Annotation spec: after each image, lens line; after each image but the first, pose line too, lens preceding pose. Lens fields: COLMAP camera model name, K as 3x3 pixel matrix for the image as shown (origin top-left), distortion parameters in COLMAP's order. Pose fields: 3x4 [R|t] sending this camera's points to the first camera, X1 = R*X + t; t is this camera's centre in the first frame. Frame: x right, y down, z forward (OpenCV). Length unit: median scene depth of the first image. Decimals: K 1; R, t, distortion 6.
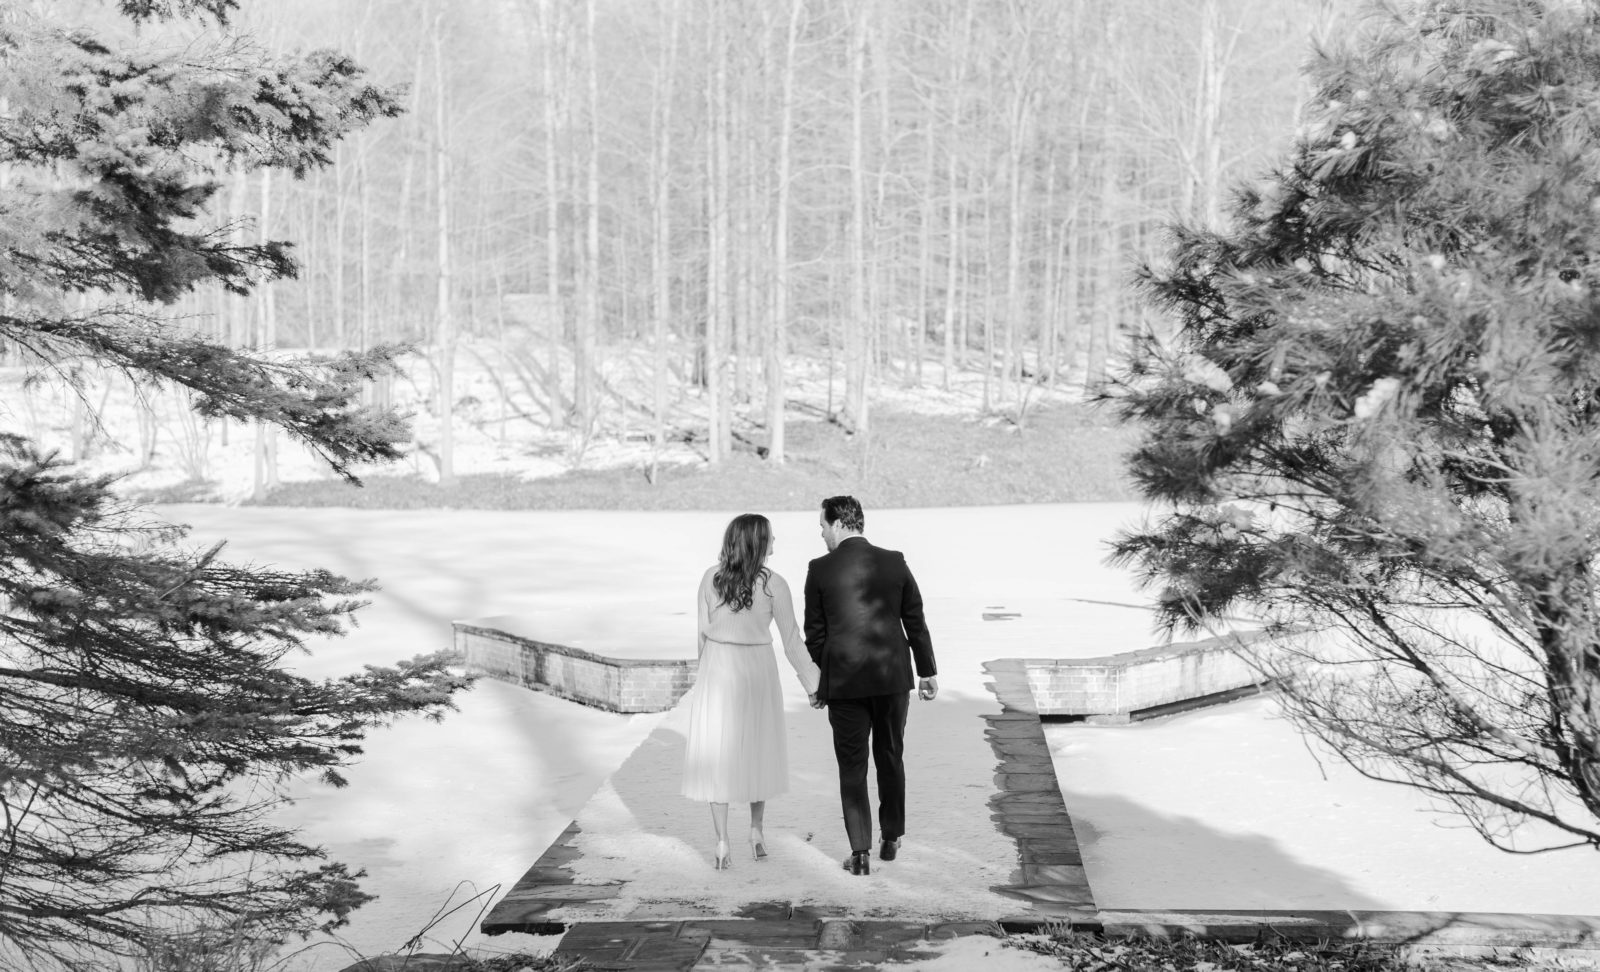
lens RADIAL K [[2365.9, 0, 799.1], [0, 2365.9, 487.1], [0, 0, 1]] dist [0.012955, 0.000000]
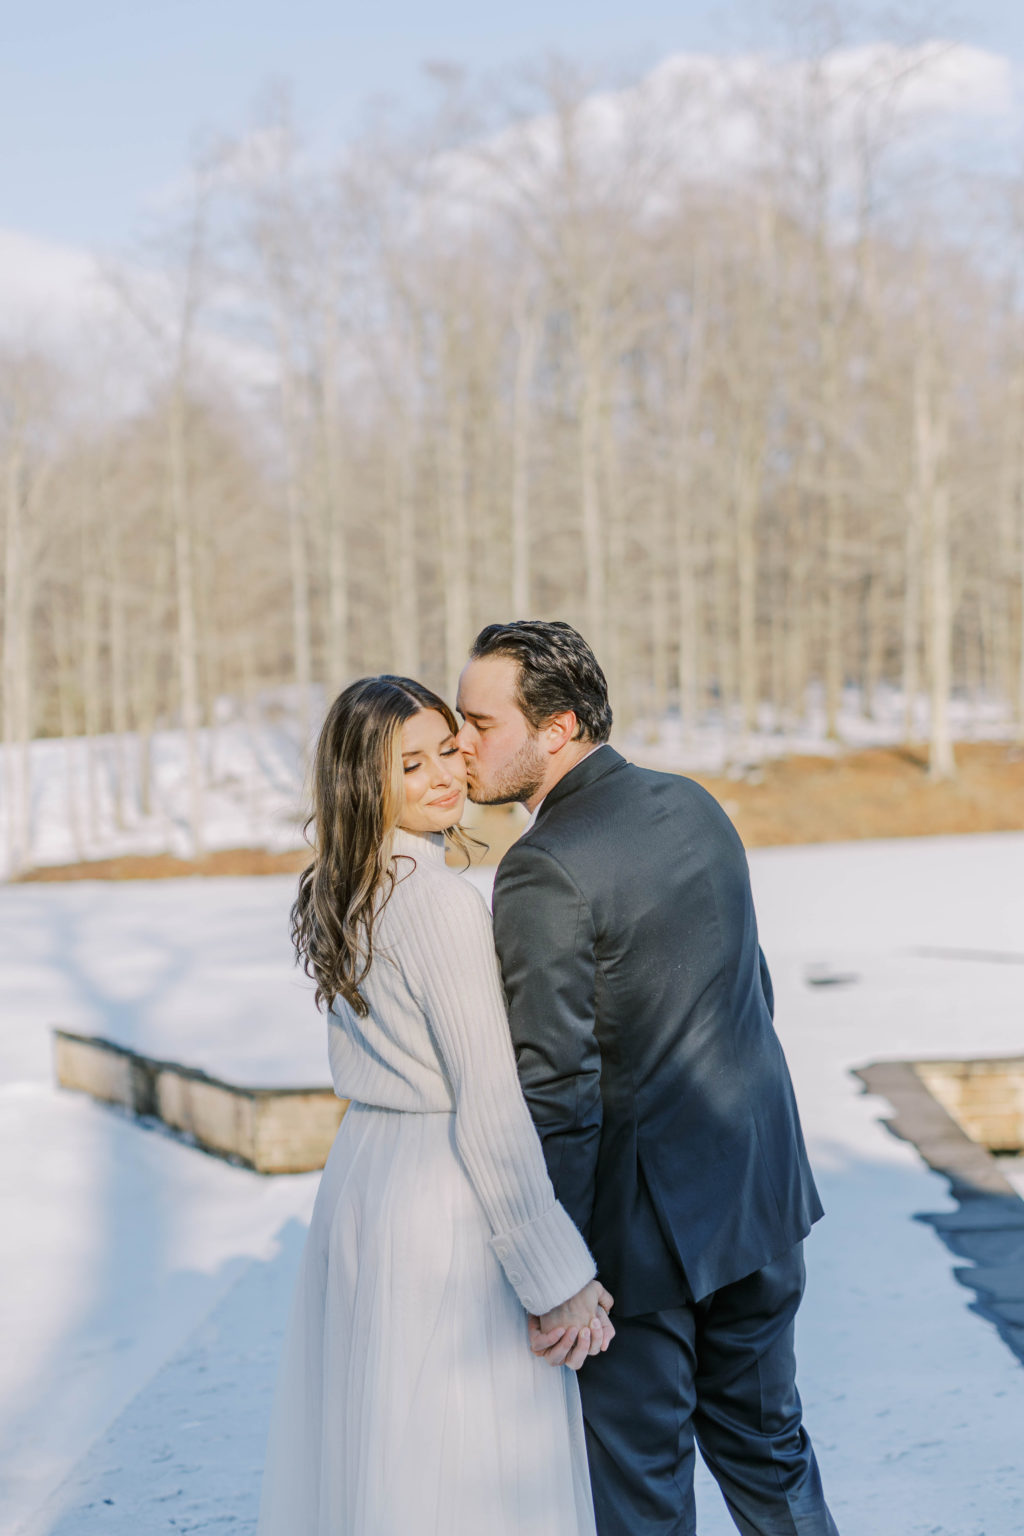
lens RADIAL K [[2180.0, 0, 513.6], [0, 2180.0, 765.7], [0, 0, 1]] dist [-0.008041, 0.000000]
pose [[0.998876, -0.044630, -0.015967, 0.004354], [0.043987, 0.998288, -0.038556, 0.013257], [0.017661, 0.037811, 0.999129, 0.398869]]
